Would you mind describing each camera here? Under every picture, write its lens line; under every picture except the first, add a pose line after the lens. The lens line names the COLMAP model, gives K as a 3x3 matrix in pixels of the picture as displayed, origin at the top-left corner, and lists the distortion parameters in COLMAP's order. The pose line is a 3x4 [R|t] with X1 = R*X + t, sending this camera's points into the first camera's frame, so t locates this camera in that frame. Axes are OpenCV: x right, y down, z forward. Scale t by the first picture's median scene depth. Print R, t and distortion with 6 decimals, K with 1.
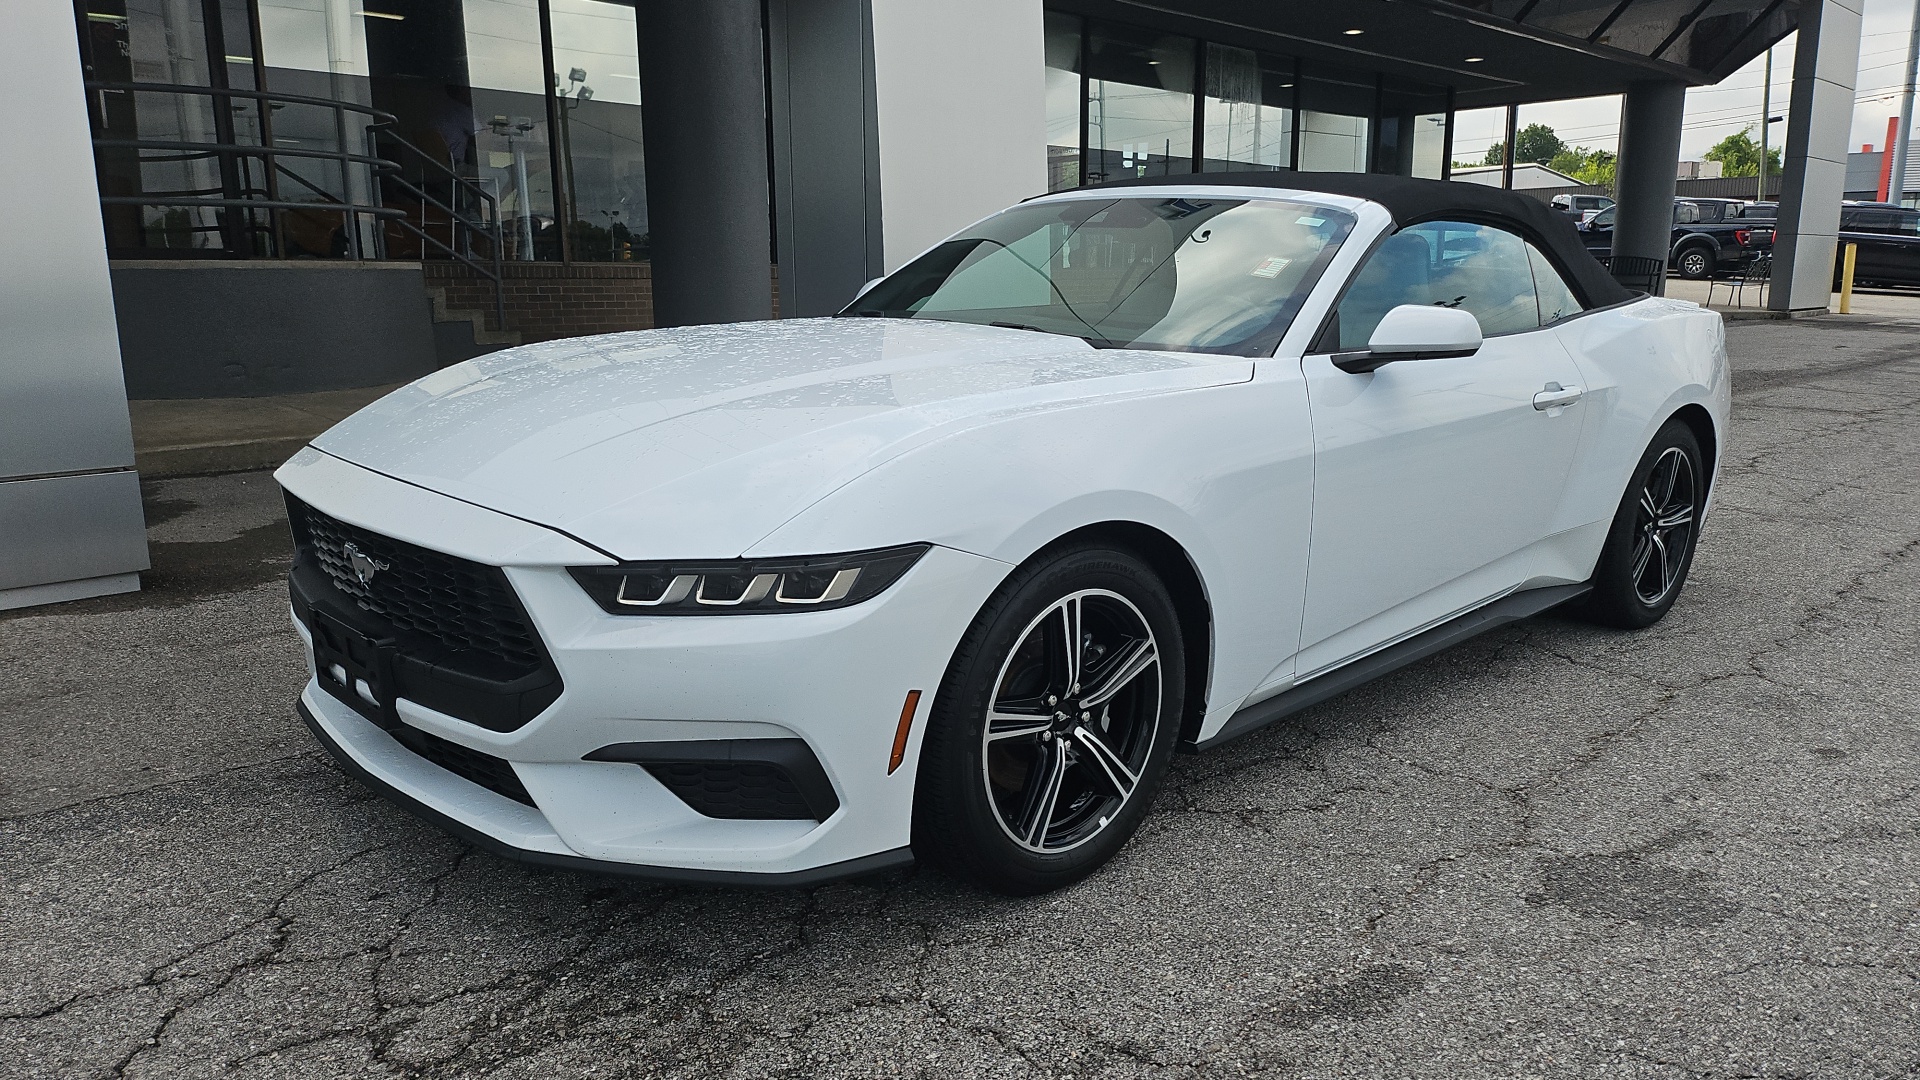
lens RADIAL K [[1332.7, 0, 981.1], [0, 1332.7, 546.5], [0, 0, 1]] dist [0.075898, -0.082015]
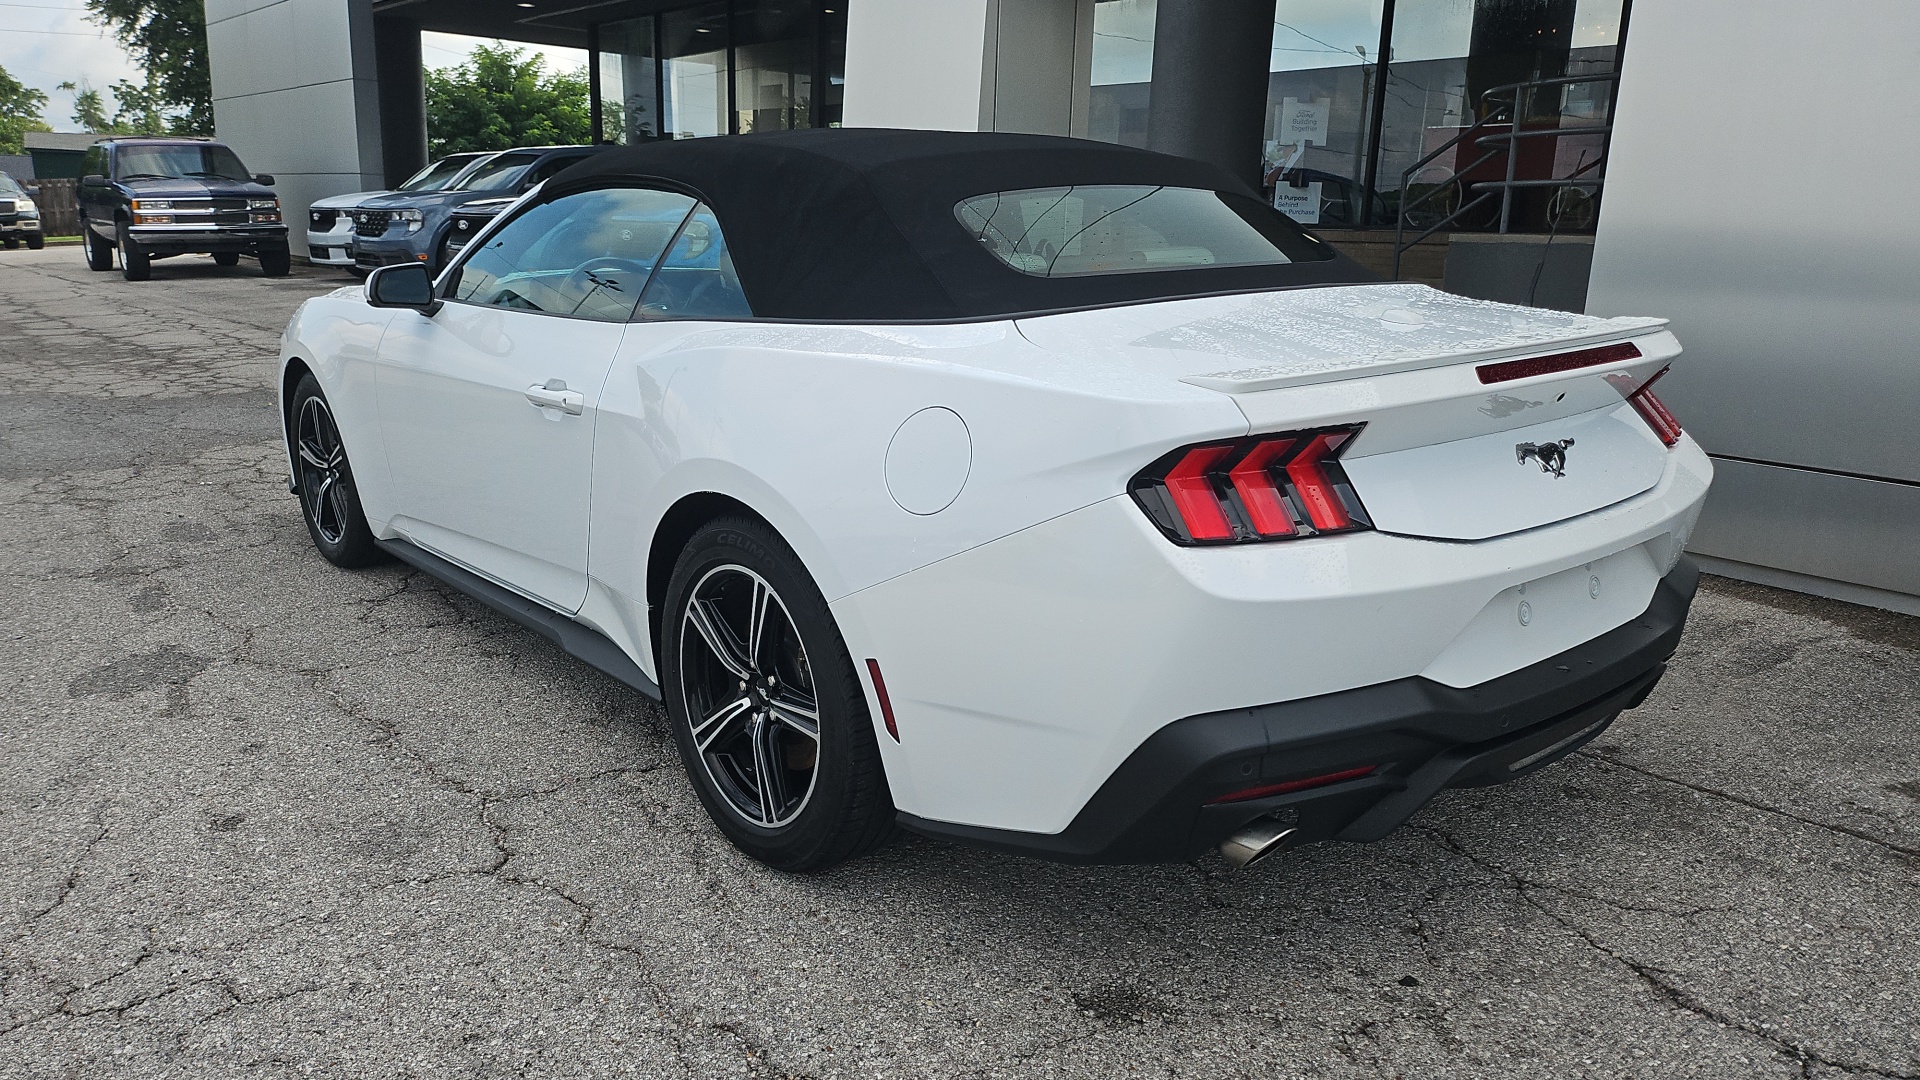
lens RADIAL K [[1332.7, 0, 981.1], [0, 1332.7, 546.5], [0, 0, 1]] dist [0.075898, -0.082015]
pose [[-0.054314, 0.232743, -0.971020, 1.786290], [-0.230533, 0.943261, 0.238984, -0.408676], [0.971547, 0.236832, 0.002423, 1.836714]]
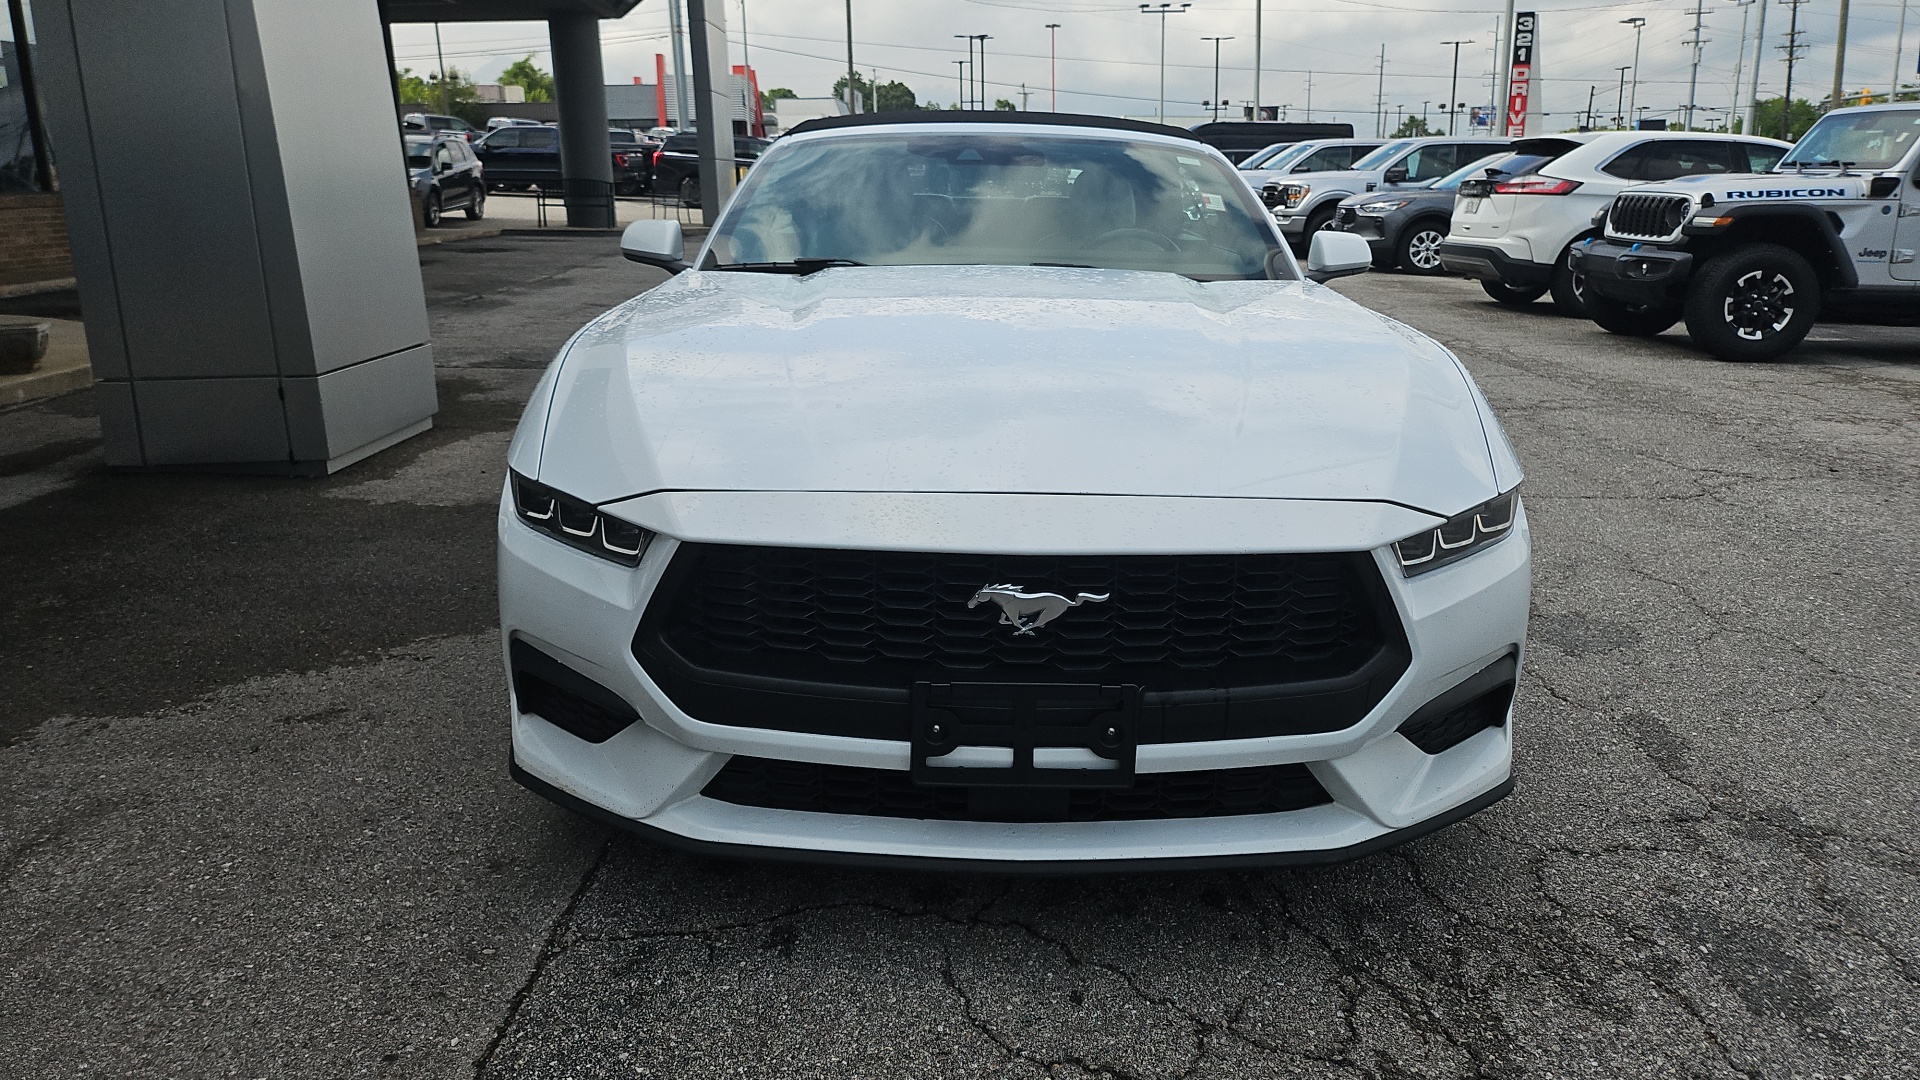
lens RADIAL K [[1343.4, 0, 956.2], [0, 1343.4, 525.5], [0, 0, 1]] dist [0.076723, -0.087501]
pose [[0.695923, -0.186392, 0.693505, -0.978407], [0.158489, 0.981780, 0.104830, -0.116802], [-0.700409, 0.036960, 0.712784, 0.436125]]
